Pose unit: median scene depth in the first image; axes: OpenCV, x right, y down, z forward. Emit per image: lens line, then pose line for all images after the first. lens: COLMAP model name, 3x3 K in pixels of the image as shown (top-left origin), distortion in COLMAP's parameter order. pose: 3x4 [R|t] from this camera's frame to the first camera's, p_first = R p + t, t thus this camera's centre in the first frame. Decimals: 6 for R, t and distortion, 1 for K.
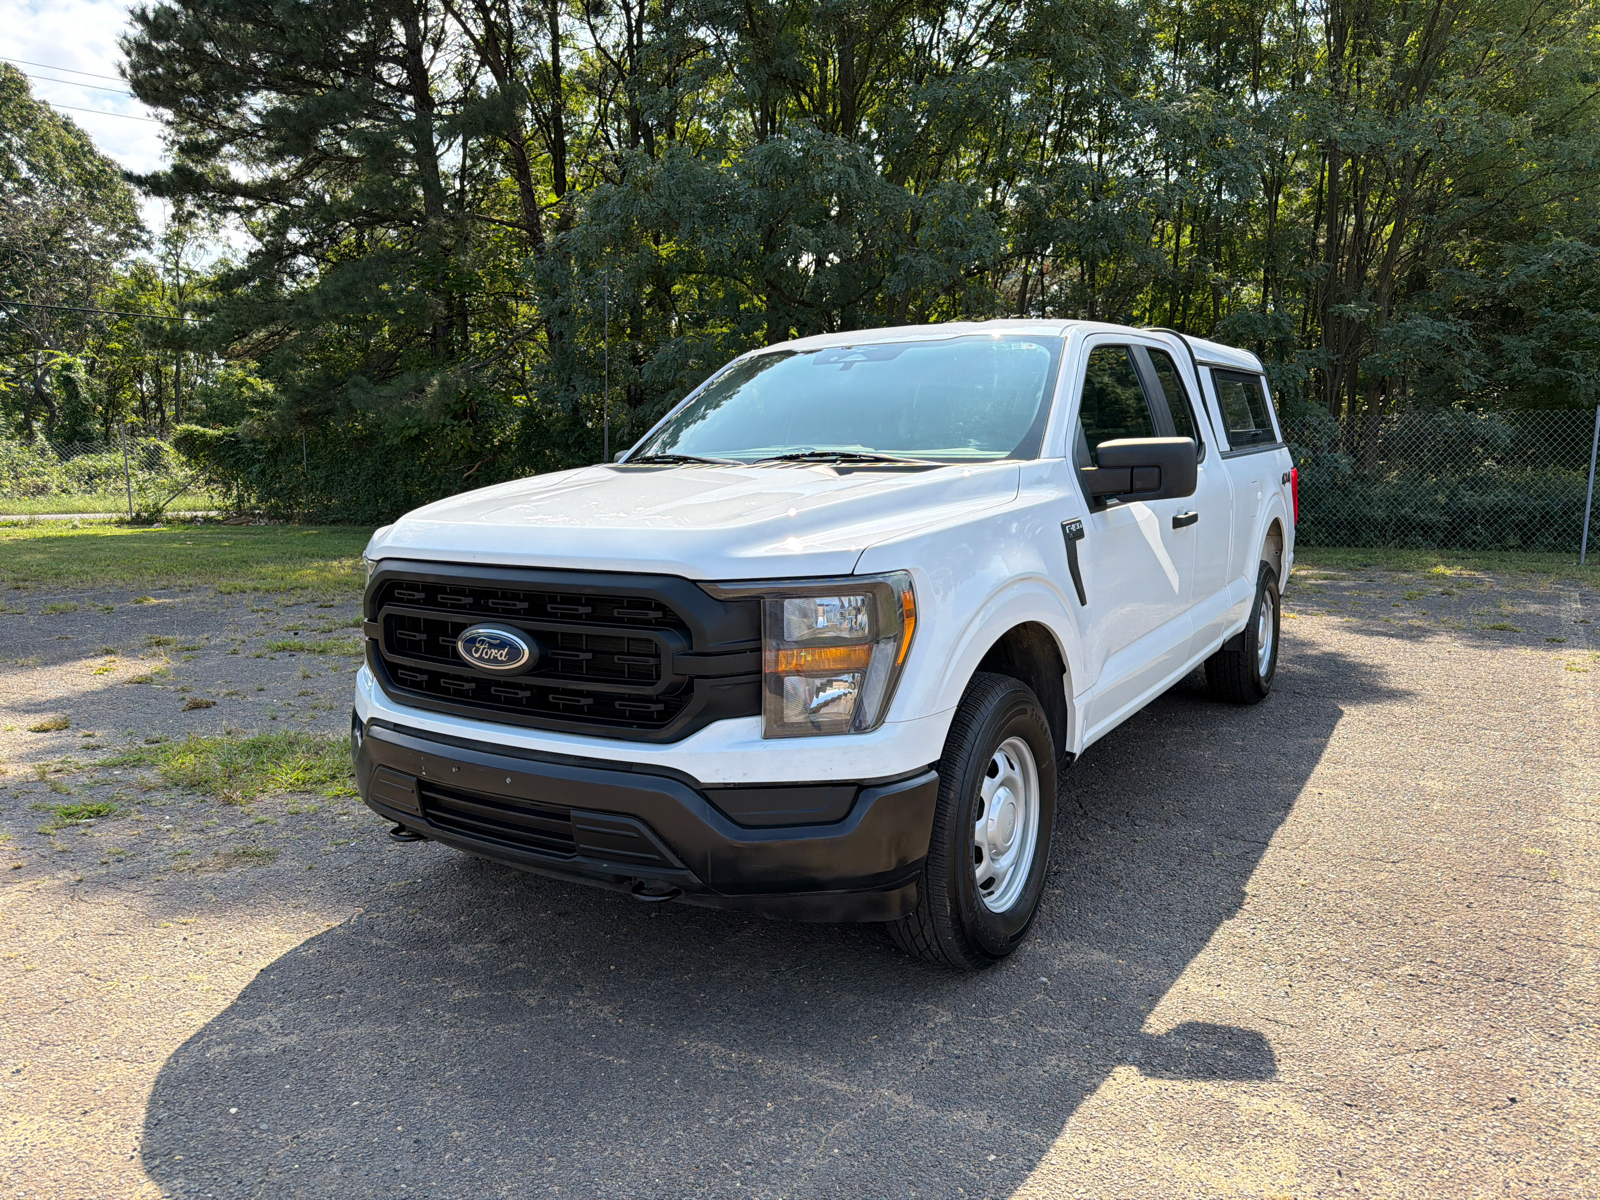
lens RADIAL K [[1138.0, 0, 806.8], [0, 1138.0, 601.3], [0, 0, 1]] dist [0.032496, -0.039357]
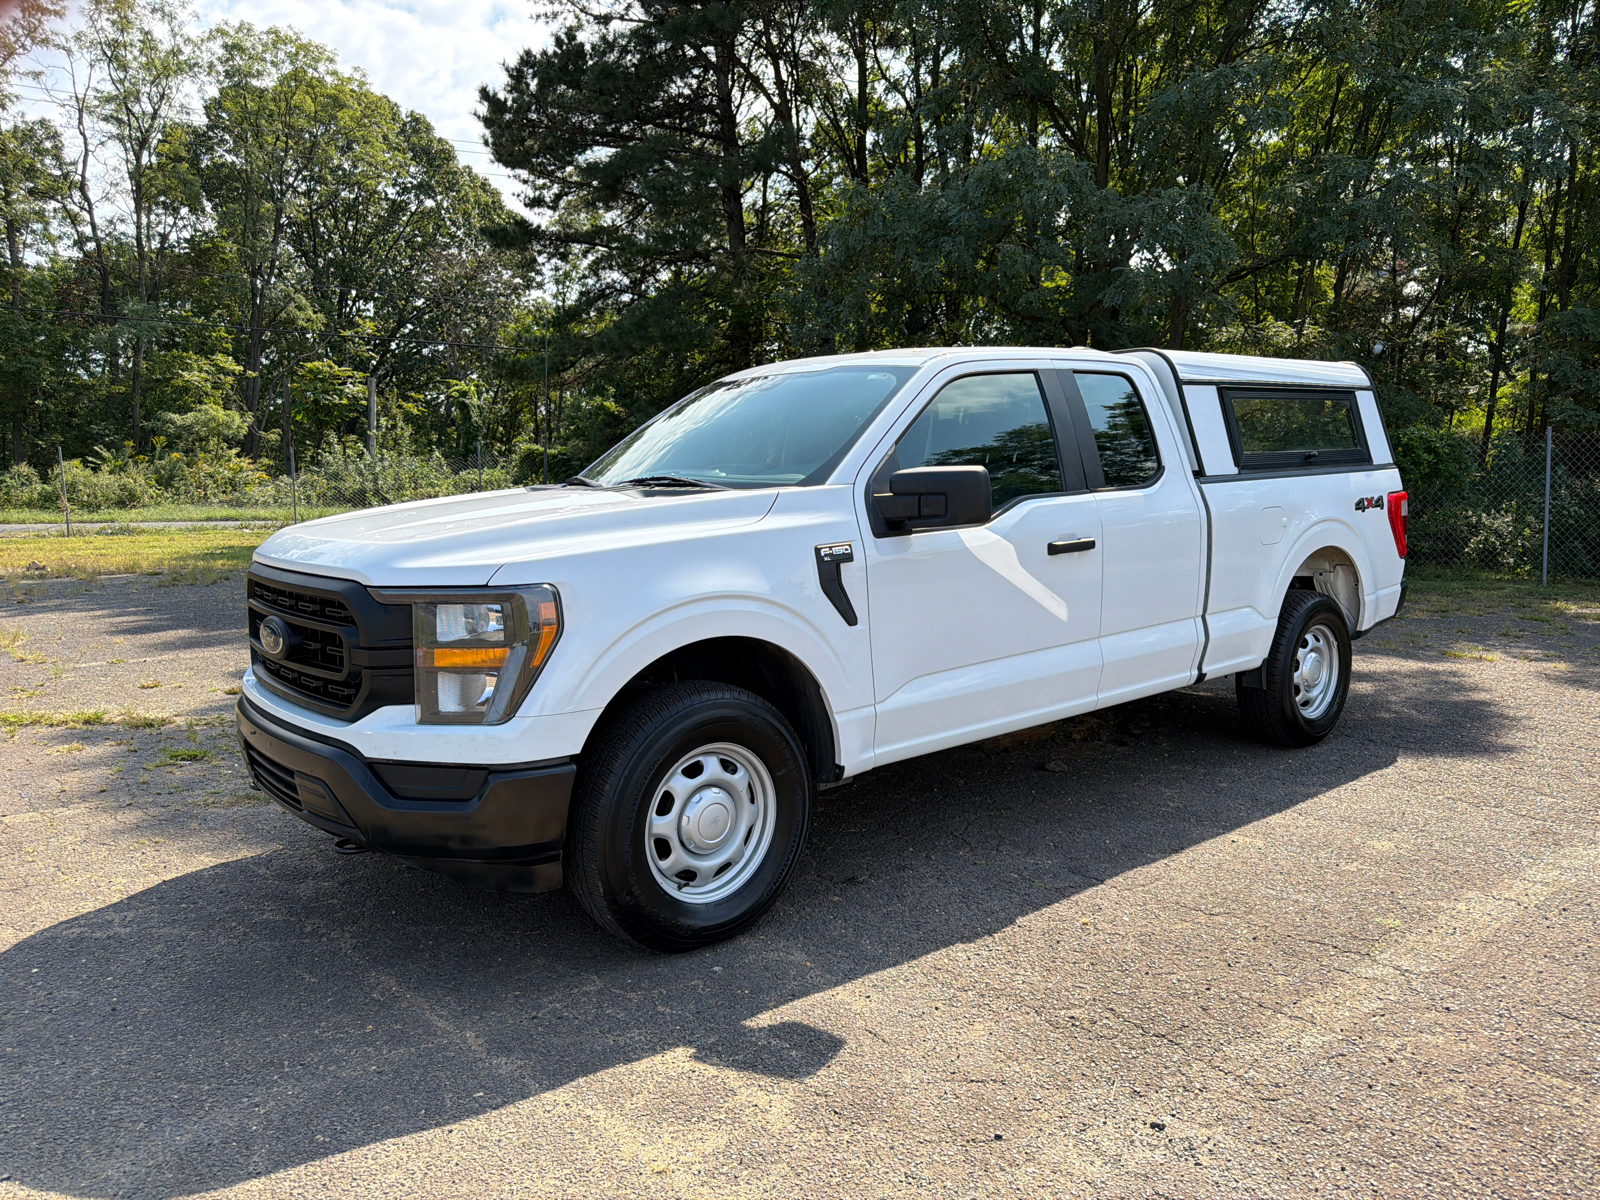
lens RADIAL K [[1138.0, 0, 808.3], [0, 1138.0, 601.0], [0, 0, 1]] dist [0.032496, -0.039357]
pose [[0.953273, 0.037162, -0.299816, 0.330830], [-0.041052, 0.999135, -0.006684, -0.006761], [0.299309, 0.018680, 0.953973, -0.001926]]
